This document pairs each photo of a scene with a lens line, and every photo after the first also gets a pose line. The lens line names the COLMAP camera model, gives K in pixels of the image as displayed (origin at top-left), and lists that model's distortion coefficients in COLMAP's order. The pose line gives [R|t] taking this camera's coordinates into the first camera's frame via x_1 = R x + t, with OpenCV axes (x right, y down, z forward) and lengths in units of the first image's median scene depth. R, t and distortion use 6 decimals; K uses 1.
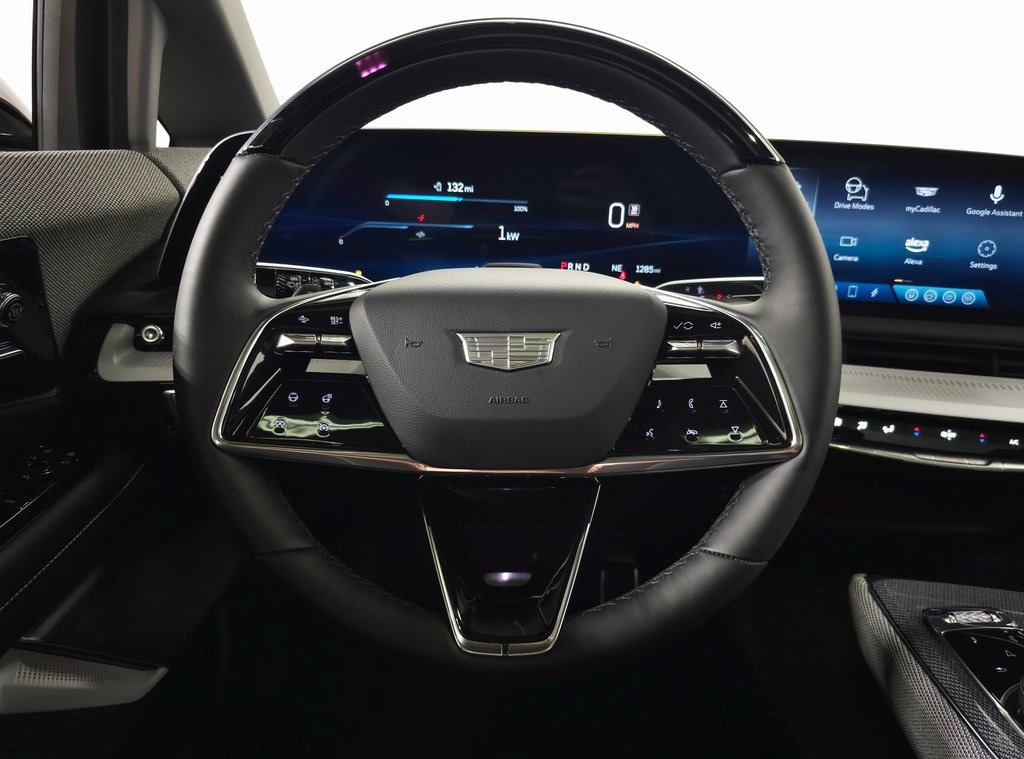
lens RADIAL K [[703.0, 0, 516.9], [0, 703.0, 377.0], [0, 0, 1]] dist [0.039384, -0.036379]
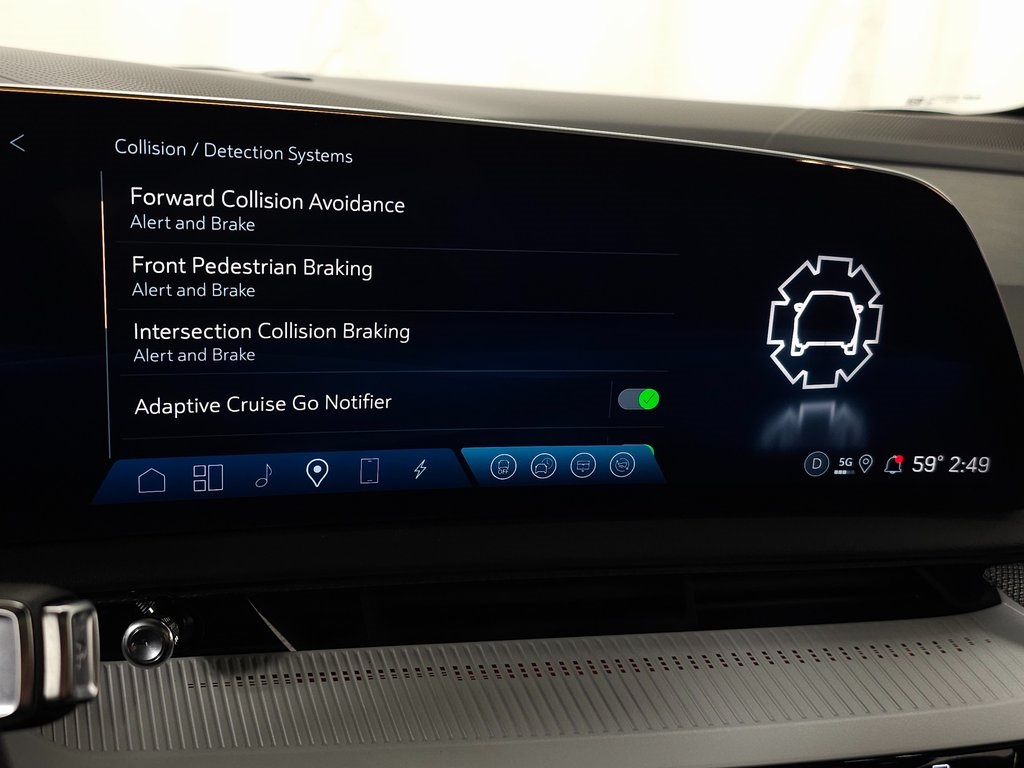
lens RADIAL K [[1149.4, 0, 523.9], [0, 1149.4, 372.1], [0, 0, 1]] dist [0.027670, 0.000000]
pose [[0.919379, -0.079129, 0.385332, 0.327180], [0.085244, 0.996359, 0.001219, -0.180124], [-0.384026, 0.031727, 0.922777, 0.387981]]
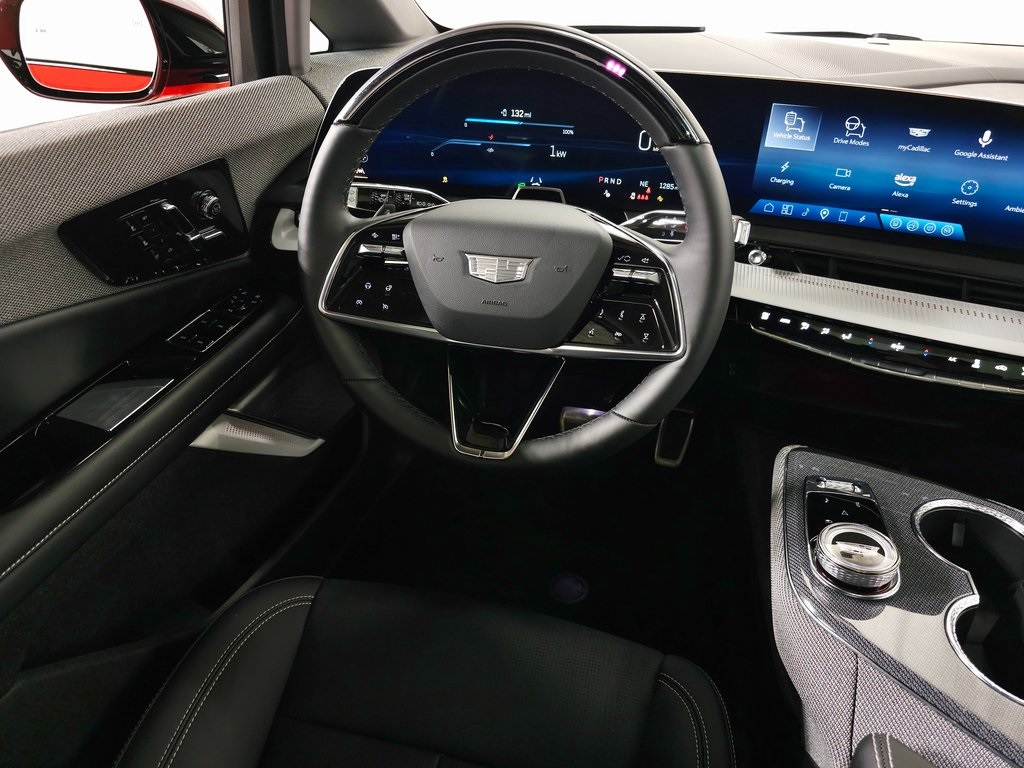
lens RADIAL K [[703.0, 0, 516.9], [0, 703.0, 373.5], [0, 0, 1]] dist [0.039384, -0.036379]
pose [[0.964025, 0.118134, -0.238117, 0.280731], [-0.060007, 0.969409, 0.238002, -0.122735], [0.258949, -0.215151, 0.941624, -0.307874]]
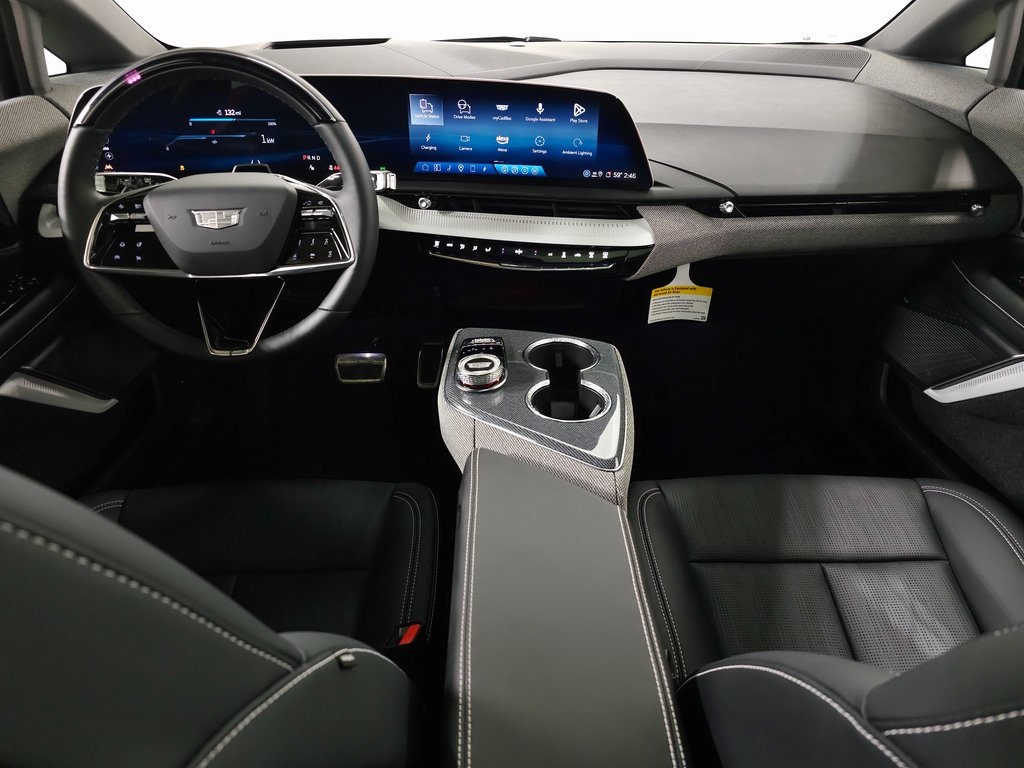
lens RADIAL K [[703.0, 0, 521.0], [0, 703.0, 380.4], [0, 0, 1]] dist [0.039384, -0.036379]
pose [[0.999303, -0.036854, -0.005941, 0.617104], [0.037206, 0.970367, 0.238754, -0.027926], [-0.003034, -0.238809, 0.971062, -0.827083]]
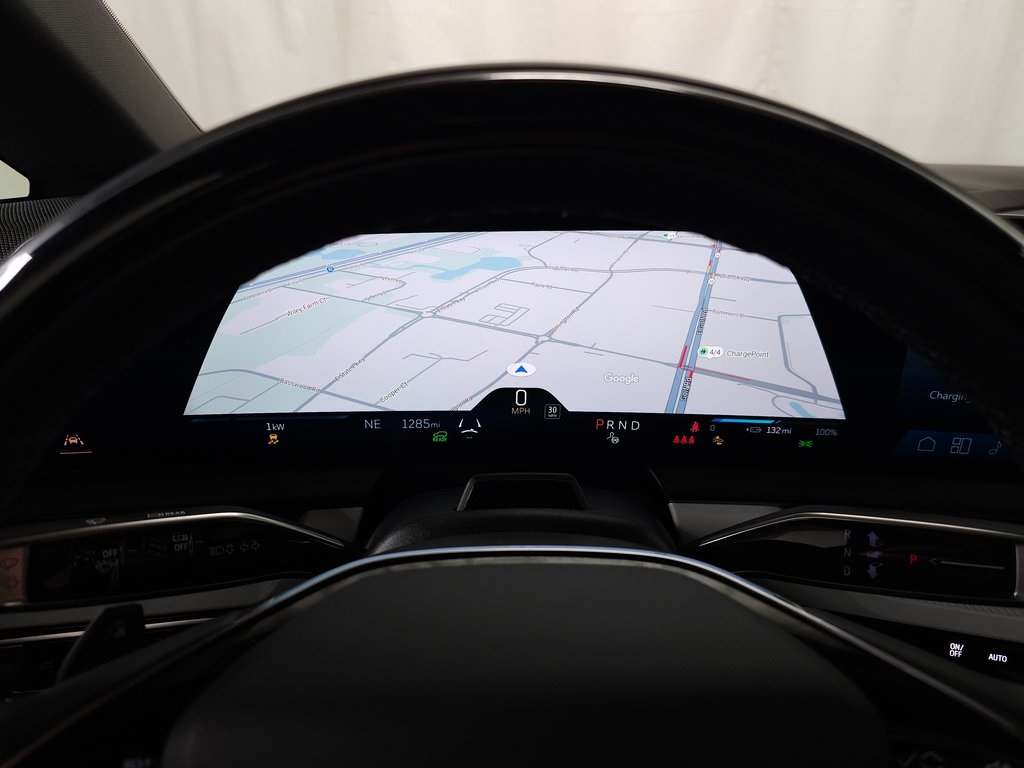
lens RADIAL K [[703.0, 0, 514.3], [0, 703.0, 377.3], [0, 0, 1]] dist [0.039384, -0.036379]
pose [[0.999801, -0.019896, -0.001172, -0.009947], [0.019931, 0.997932, 0.061116, -0.248501], [-0.000046, -0.061127, 0.998130, 0.403983]]
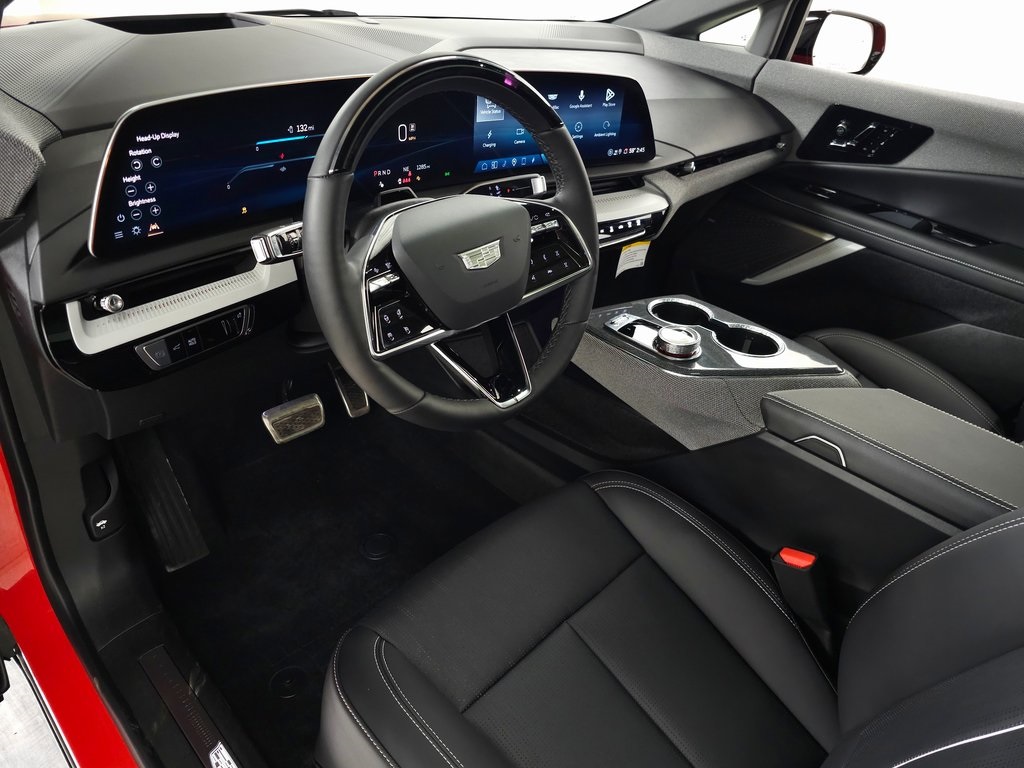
lens RADIAL K [[703.0, 0, 521.3], [0, 703.0, 393.4], [0, 0, 1]] dist [0.039384, -0.036379]
pose [[0.705001, -0.363577, 0.608921, -0.810512], [0.149018, 0.915369, 0.374022, -0.260115], [-0.693373, -0.172946, 0.699516, -0.294196]]
